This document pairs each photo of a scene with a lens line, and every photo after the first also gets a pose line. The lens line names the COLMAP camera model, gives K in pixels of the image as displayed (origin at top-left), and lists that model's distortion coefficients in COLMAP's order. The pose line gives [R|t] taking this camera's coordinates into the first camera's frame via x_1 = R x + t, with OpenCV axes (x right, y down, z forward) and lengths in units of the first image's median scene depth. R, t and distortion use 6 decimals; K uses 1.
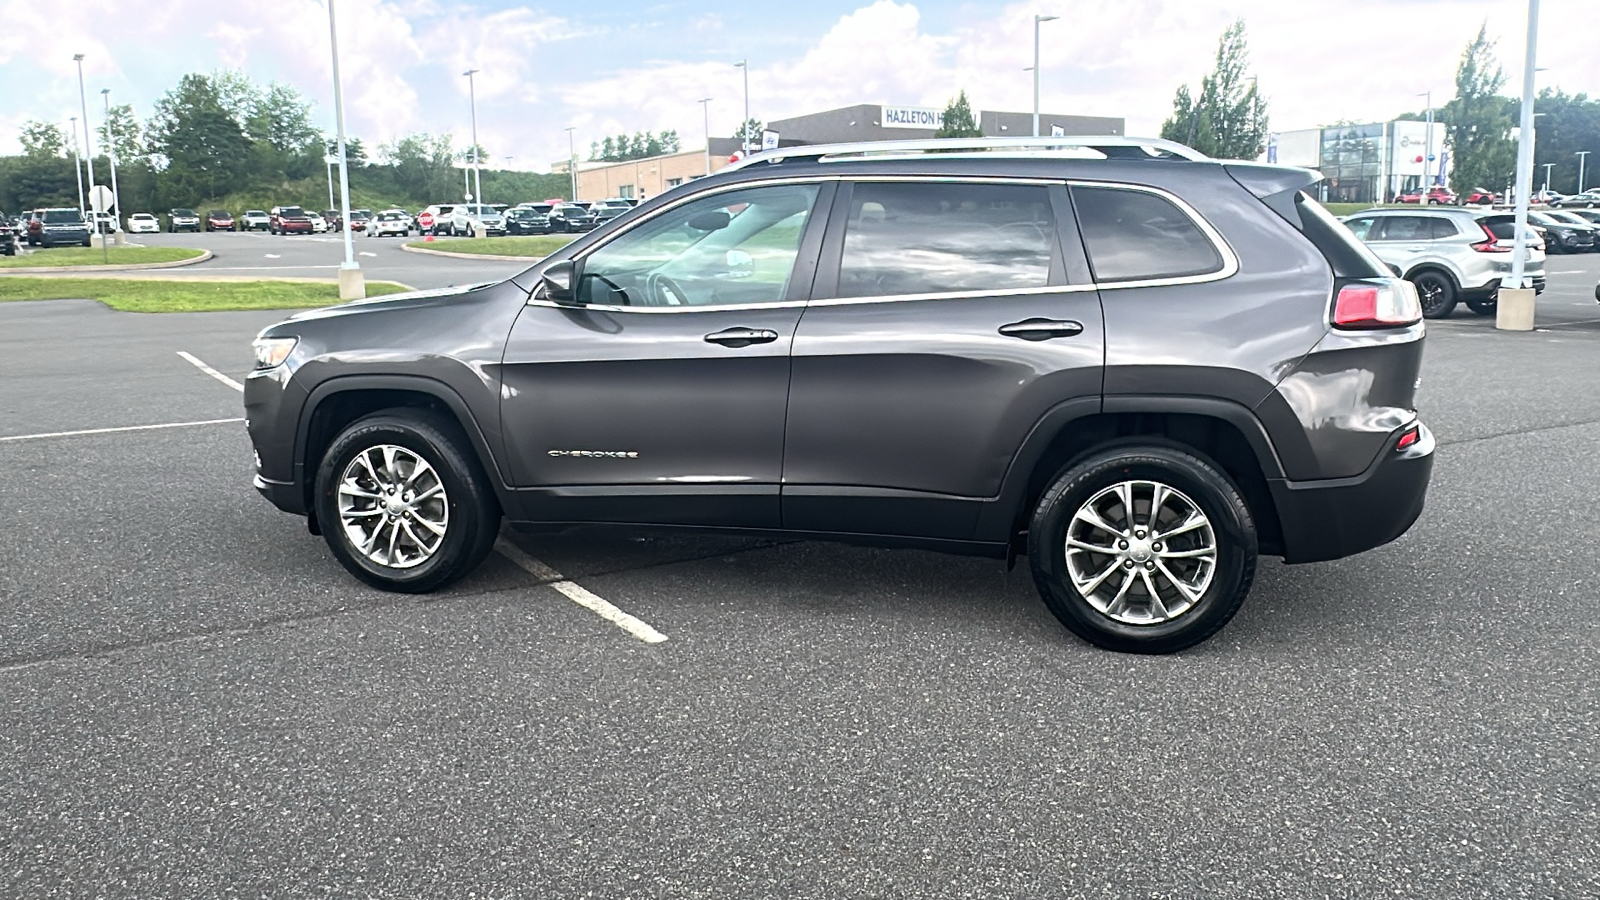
lens RADIAL K [[1292.1, 0, 804.0], [0, 1292.1, 455.0], [0, 0, 1]] dist [0.002116, -0.011880]
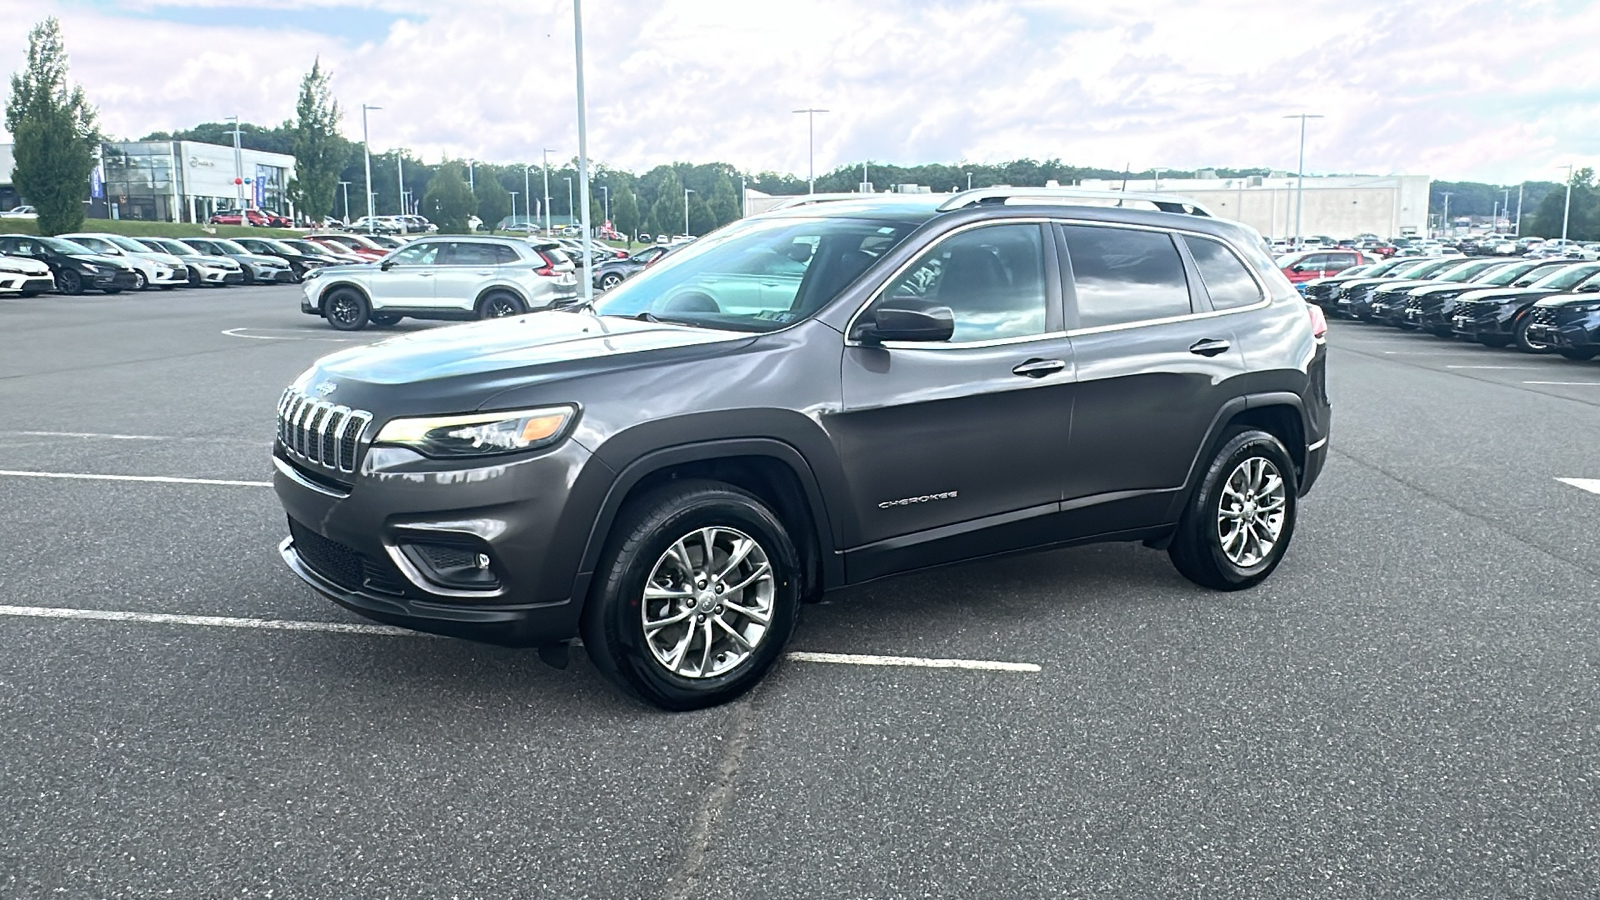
lens RADIAL K [[1292.1, 0, 803.3], [0, 1292.1, 454.3], [0, 0, 1]] dist [0.002116, -0.011880]
pose [[0.625954, -0.105530, 0.772687, -0.959278], [0.117462, 0.992257, 0.040362, -0.083101], [-0.770964, 0.065497, 0.633502, 0.465776]]
